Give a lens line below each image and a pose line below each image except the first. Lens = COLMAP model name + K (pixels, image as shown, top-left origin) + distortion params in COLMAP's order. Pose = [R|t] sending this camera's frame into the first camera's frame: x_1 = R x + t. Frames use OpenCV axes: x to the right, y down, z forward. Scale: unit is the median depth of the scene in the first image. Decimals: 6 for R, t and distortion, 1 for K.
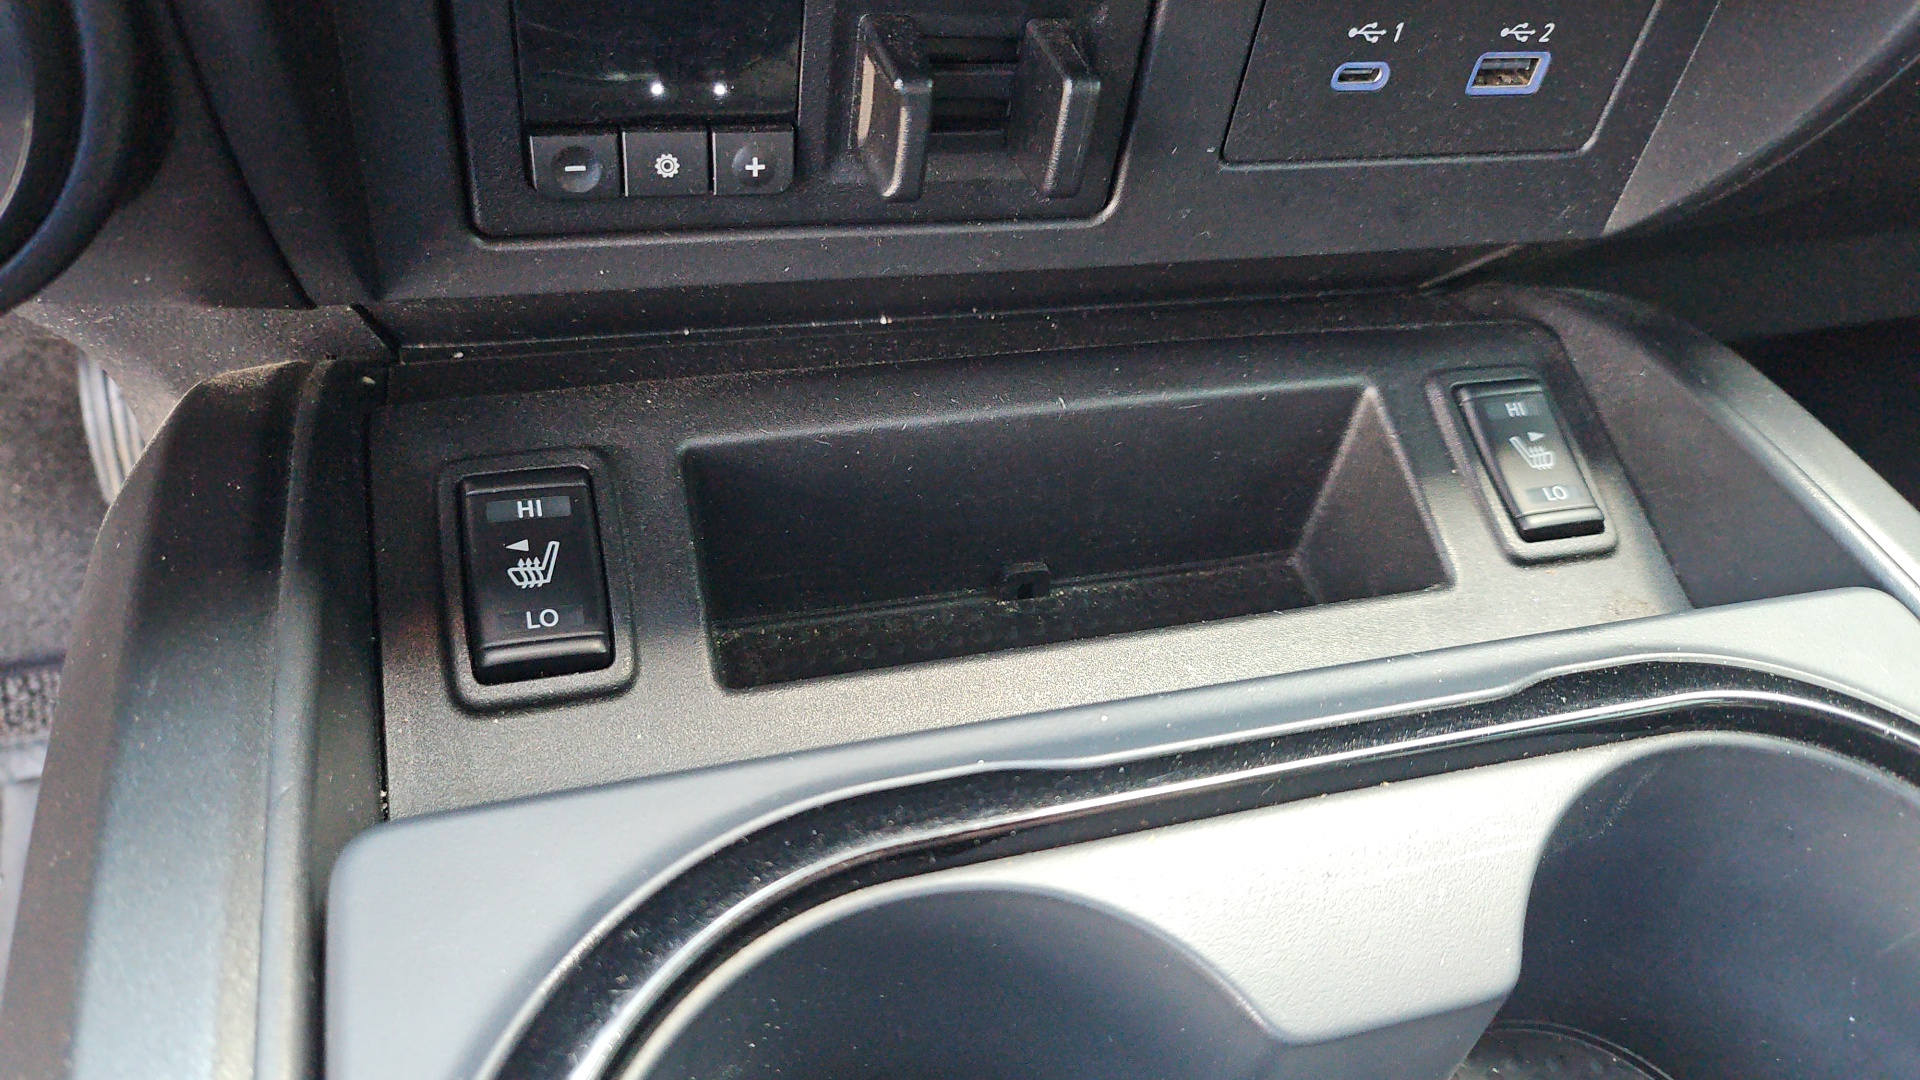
lens RADIAL K [[1377.6, 0, 960.0], [0, 1377.6, 540.0], [0, 0, 1]] dist [0.036865, -0.059605]
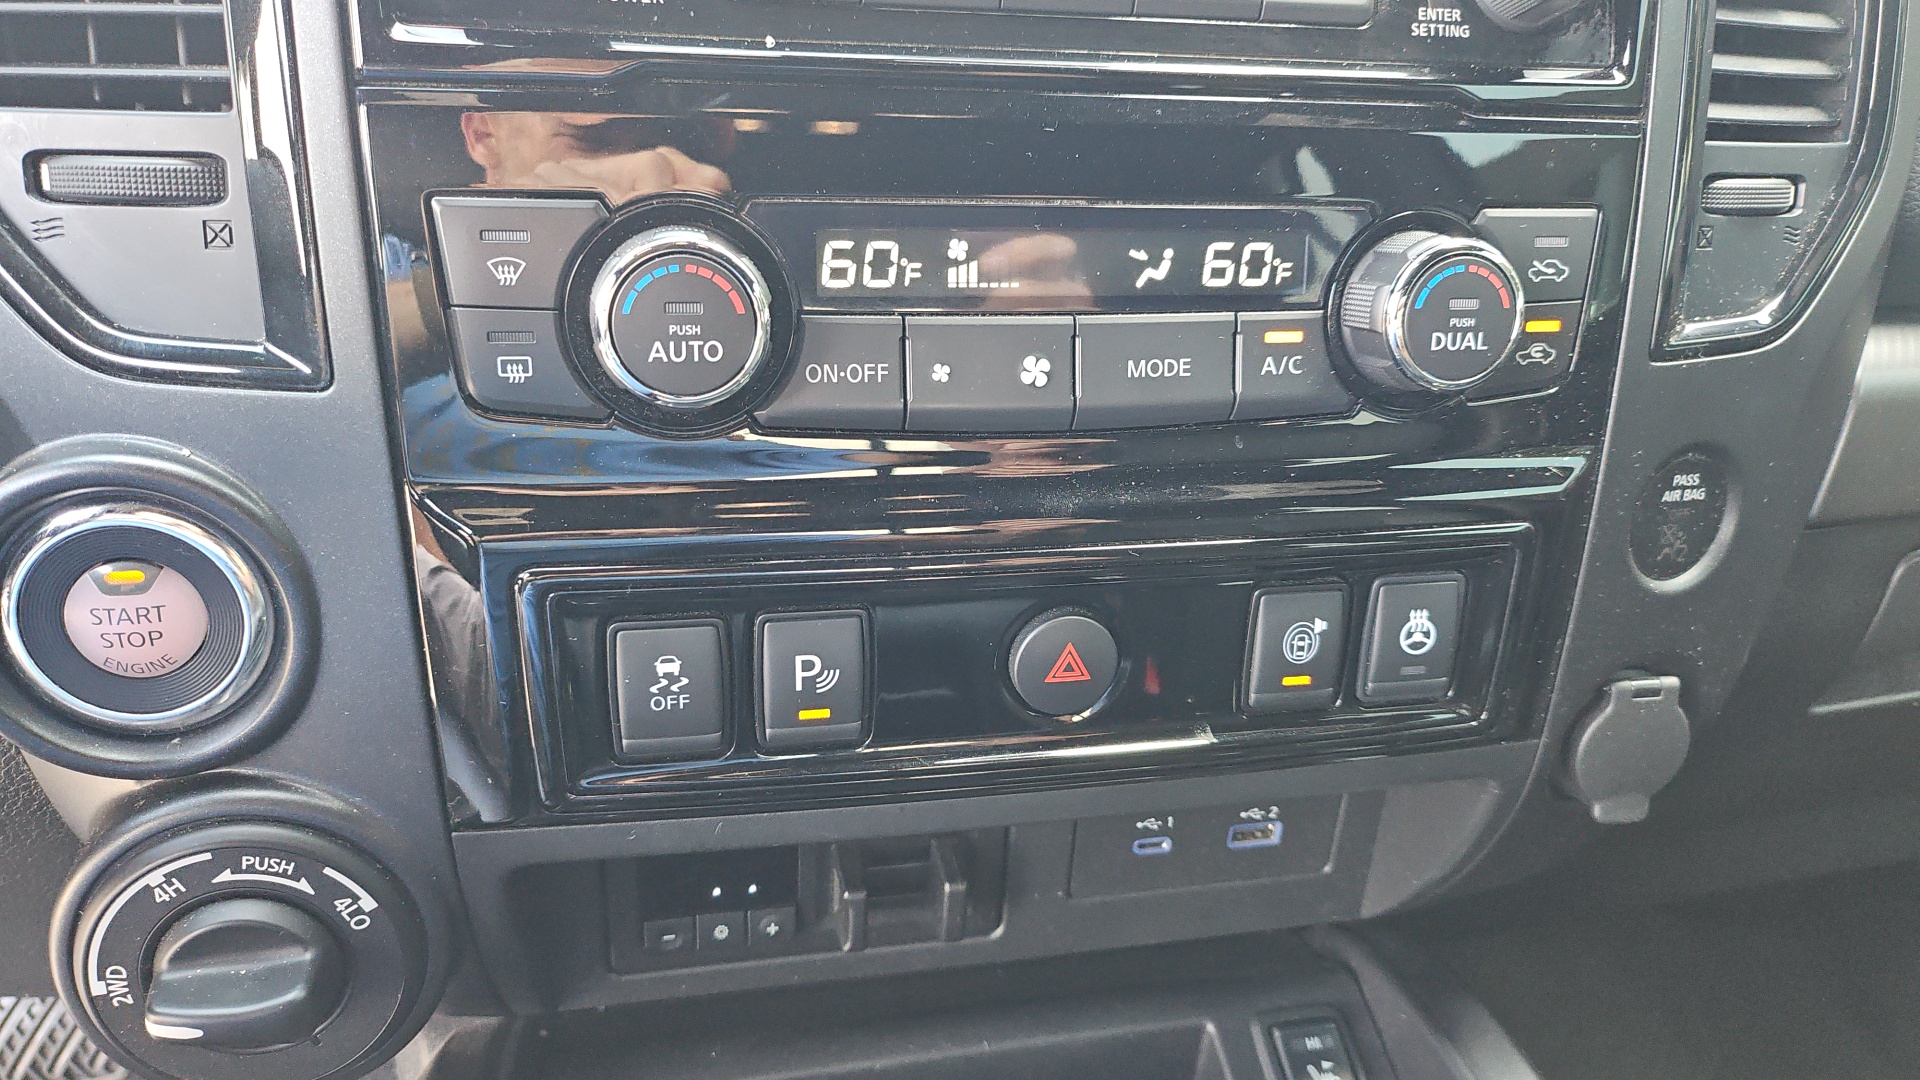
lens RADIAL K [[1377.6, 0, 960.0], [0, 1377.6, 540.0], [0, 0, 1]] dist [0.036865, -0.059605]
pose [[0.993810, -0.034028, -0.105749, 0.246506], [-0.000314, 0.951066, -0.308988, -0.174278], [0.111089, 0.307109, 0.945168, -0.653019]]
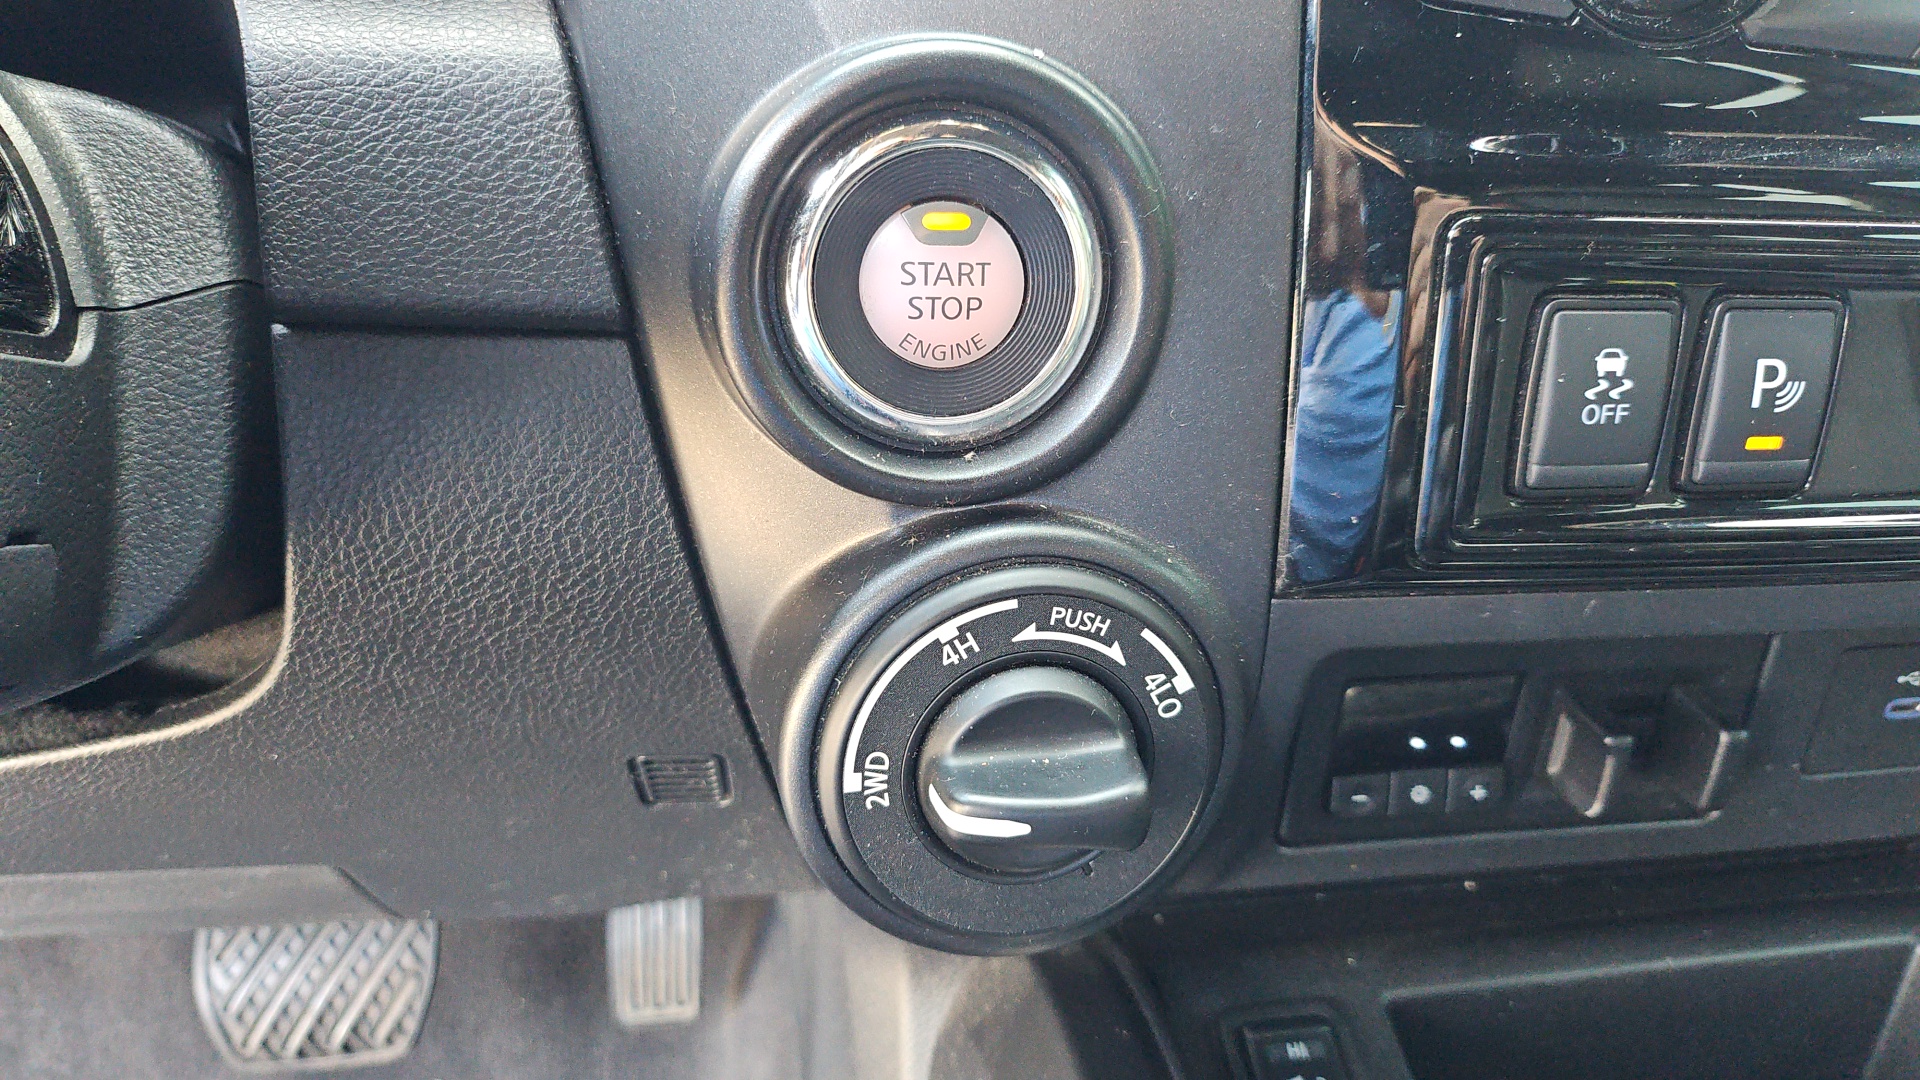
lens RADIAL K [[1377.6, 0, 960.0], [0, 1377.6, 540.0], [0, 0, 1]] dist [0.036865, -0.059605]
pose [[0.989831, -0.032176, -0.138561, -0.405516], [-0.017630, 0.938823, -0.343949, -0.018921], [0.141151, 0.342894, 0.928709, -0.390294]]
